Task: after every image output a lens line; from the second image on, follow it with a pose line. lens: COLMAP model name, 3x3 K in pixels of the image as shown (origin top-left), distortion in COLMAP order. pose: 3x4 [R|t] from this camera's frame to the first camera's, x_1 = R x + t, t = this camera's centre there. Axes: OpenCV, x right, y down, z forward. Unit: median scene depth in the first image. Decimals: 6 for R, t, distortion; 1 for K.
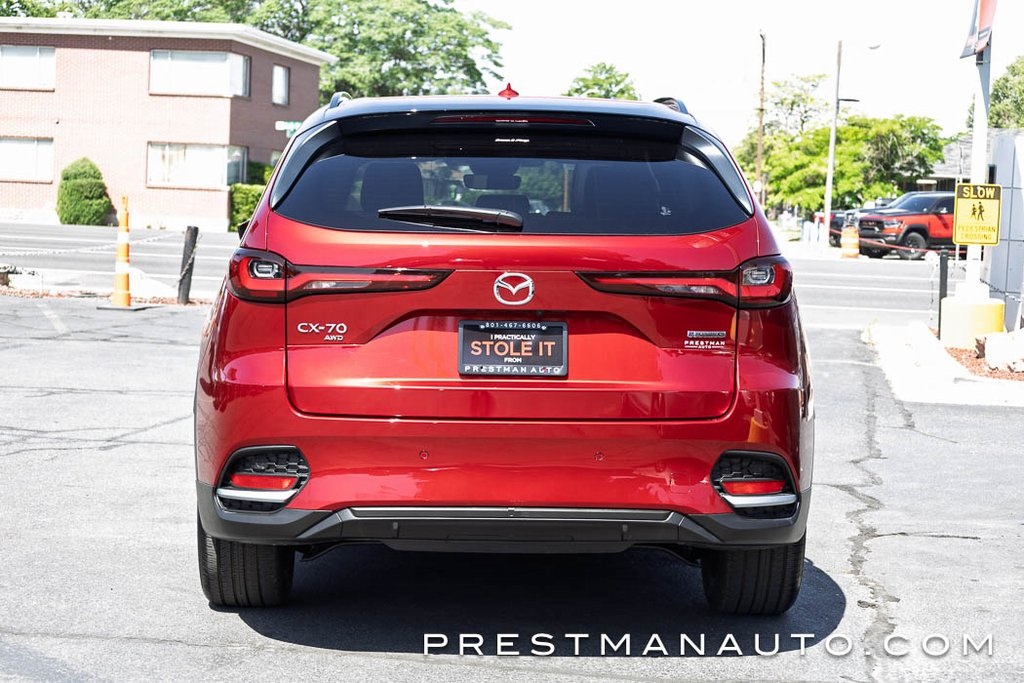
lens RADIAL K [[2160.4, 0, 512.1], [0, 2160.4, 337.1], [0, 0, 1]] dist [0.029832, 0.000000]
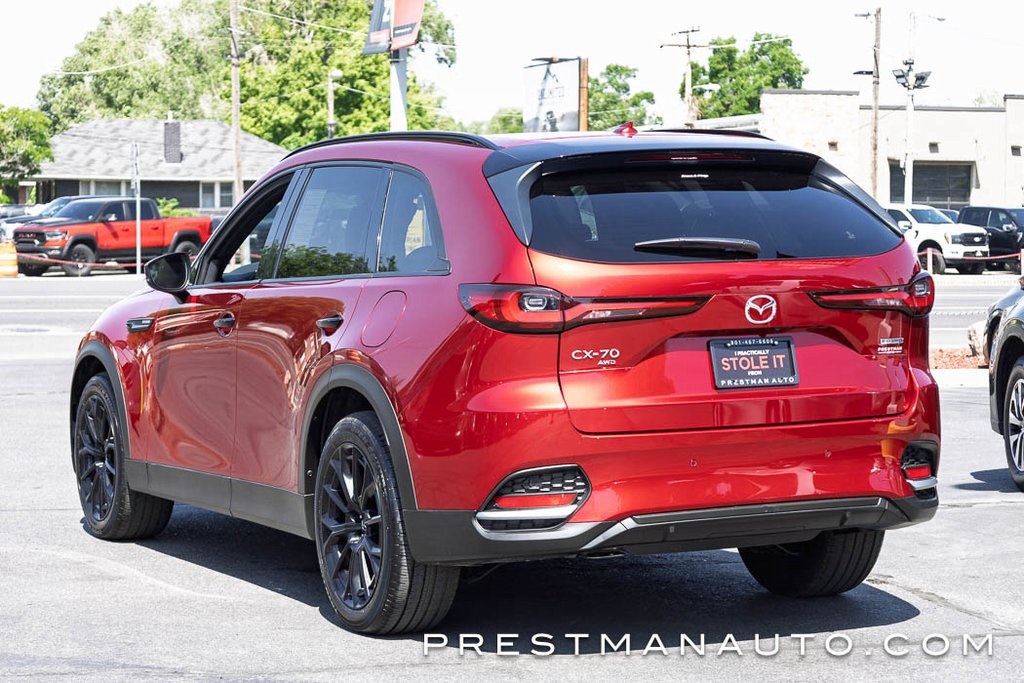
lens RADIAL K [[2655.2, 0, 512.1], [0, 2655.2, 343.5], [0, 0, 1]] dist [-0.034010, 0.000000]
pose [[0.909873, -0.054140, 0.411339, -0.658346], [0.058119, 0.998306, 0.002839, -0.015411], [-0.410796, 0.021324, 0.911478, -0.196584]]
